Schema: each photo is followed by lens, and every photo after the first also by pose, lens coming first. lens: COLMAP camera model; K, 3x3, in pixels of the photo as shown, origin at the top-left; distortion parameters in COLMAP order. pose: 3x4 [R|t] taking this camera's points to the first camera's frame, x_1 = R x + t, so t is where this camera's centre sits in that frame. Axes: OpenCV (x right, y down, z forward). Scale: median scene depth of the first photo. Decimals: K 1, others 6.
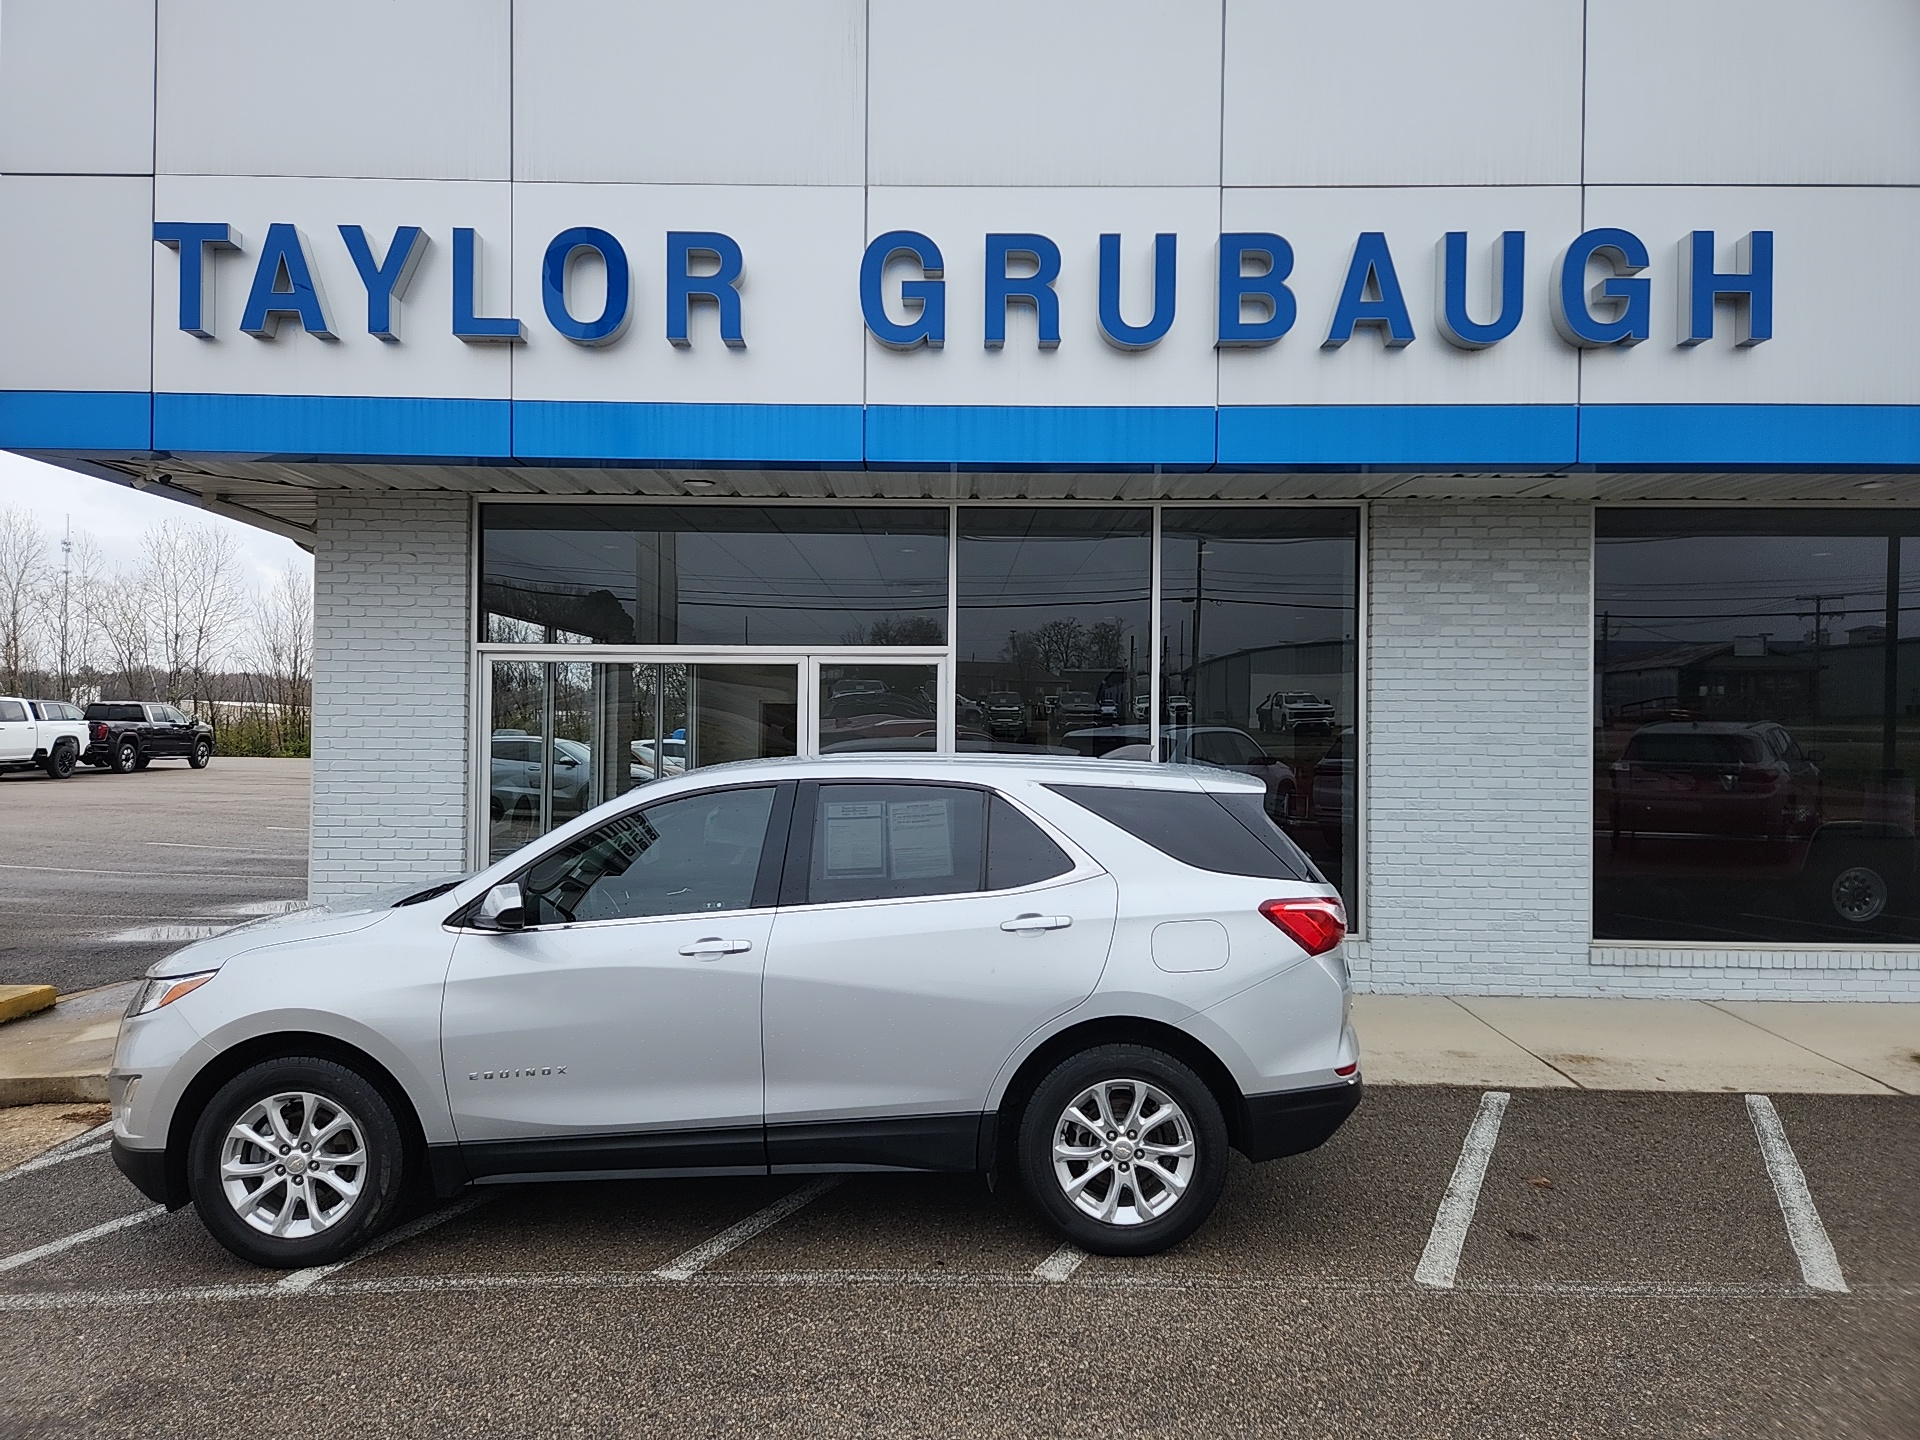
lens RADIAL K [[1283.1, 0, 962.0], [0, 1283.1, 720.3], [0, 0, 1]] dist [0.063108, -0.045560]
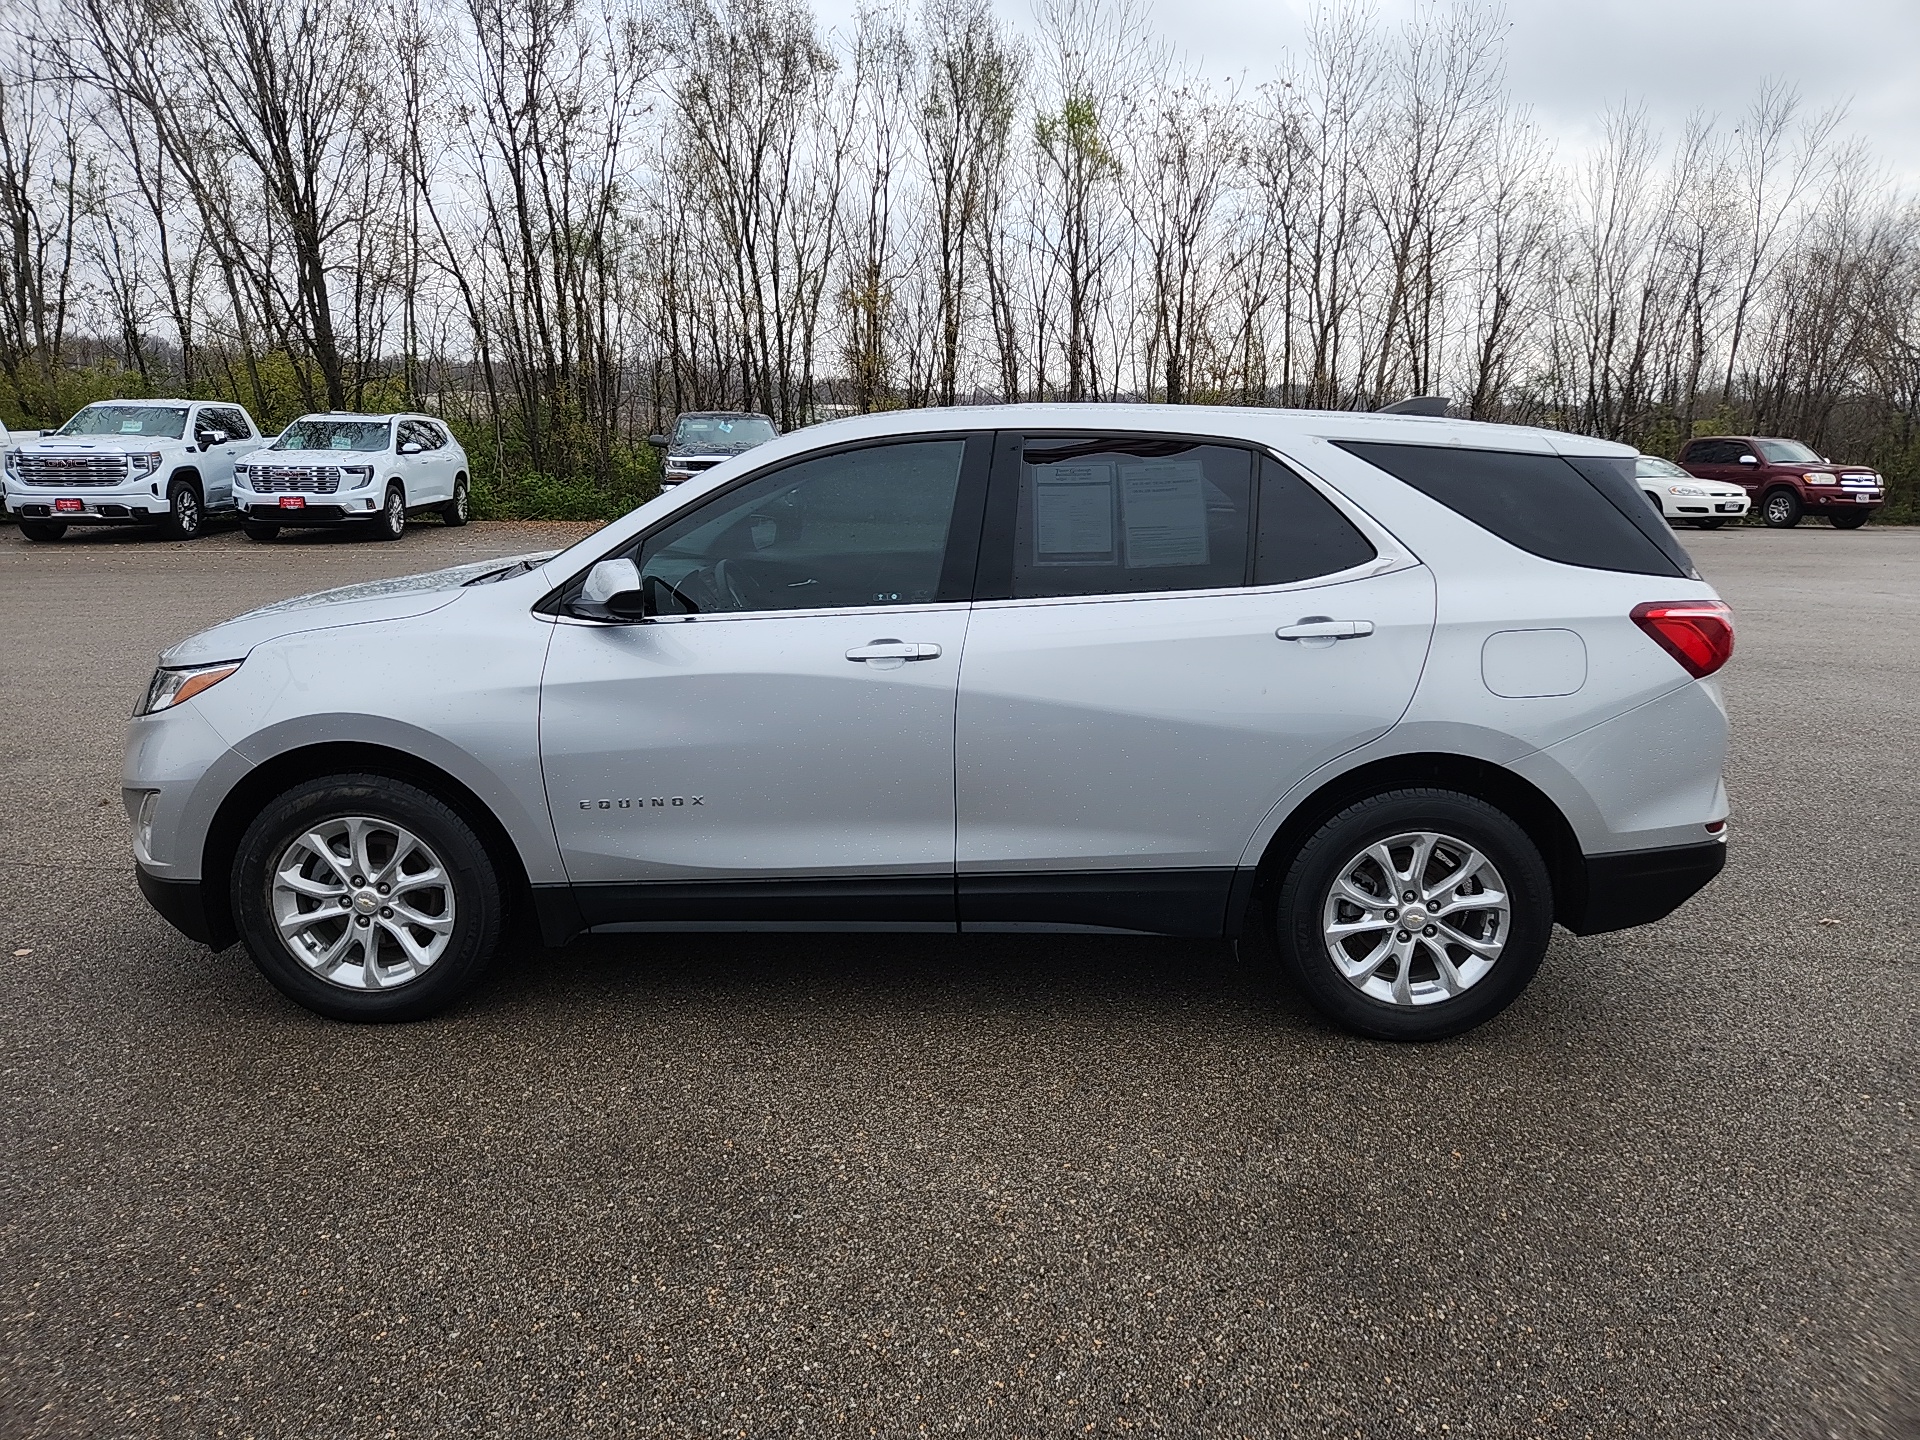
lens RADIAL K [[1283.1, 0, 959.5], [0, 1283.1, 715.4], [0, 0, 1]] dist [0.063108, -0.045560]
pose [[0.999692, 0.024033, -0.006170, -0.146112], [-0.022138, 0.976224, 0.215629, 0.049269], [0.011205, -0.215426, 0.976456, 0.253618]]
